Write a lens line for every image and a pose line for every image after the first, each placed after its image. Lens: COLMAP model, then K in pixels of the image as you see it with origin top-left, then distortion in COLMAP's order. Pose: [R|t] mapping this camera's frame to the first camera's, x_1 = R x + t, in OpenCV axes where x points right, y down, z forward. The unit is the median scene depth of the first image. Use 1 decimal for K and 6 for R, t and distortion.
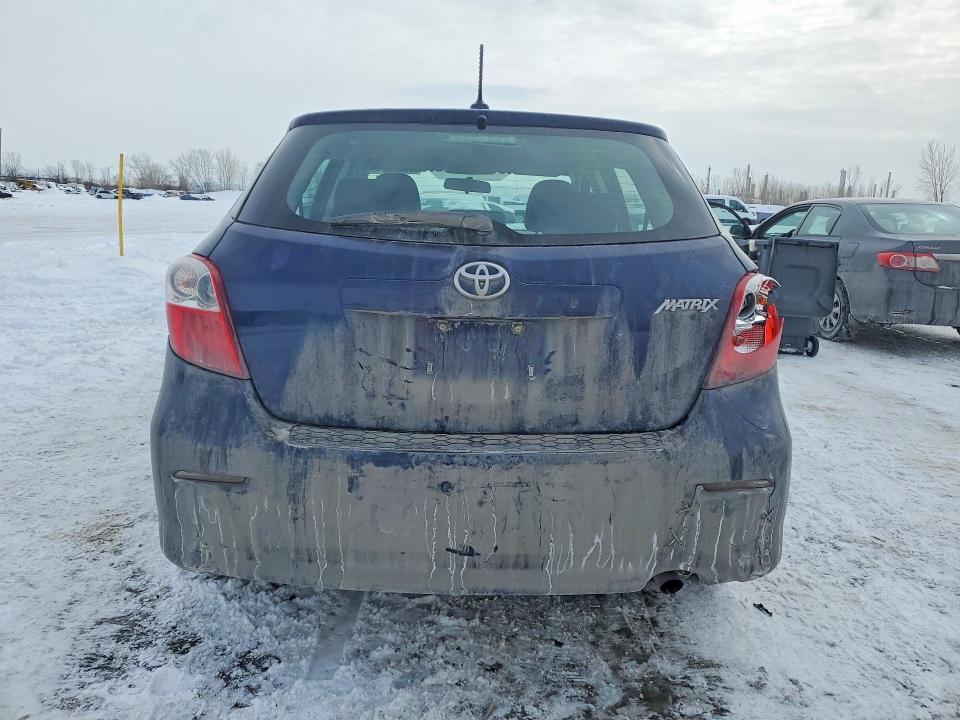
lens RADIAL K [[739.5, 0, 478.1], [0, 739.5, 354.0], [0, 0, 1]] dist [0.021840, -0.005430]
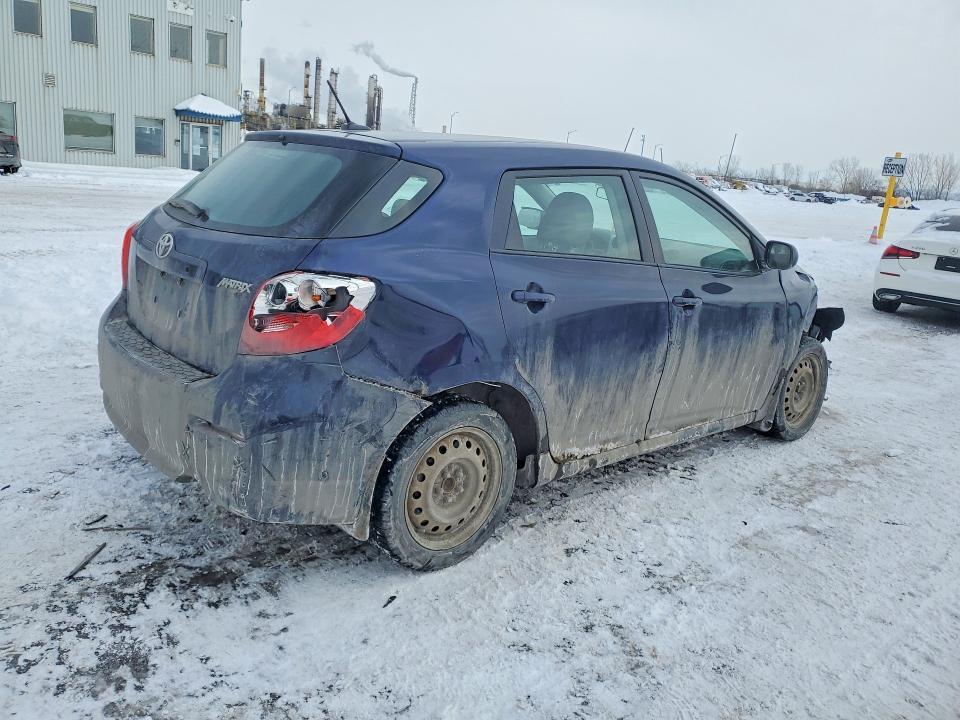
lens RADIAL K [[739.5, 0, 472.4], [0, 739.5, 360.1], [0, 0, 1]] dist [0.021840, -0.005430]
pose [[0.635223, 0.221385, -0.739919, 1.321377], [-0.219089, 0.970334, 0.102236, -0.139833], [0.740602, 0.097166, 0.664881, 0.401061]]
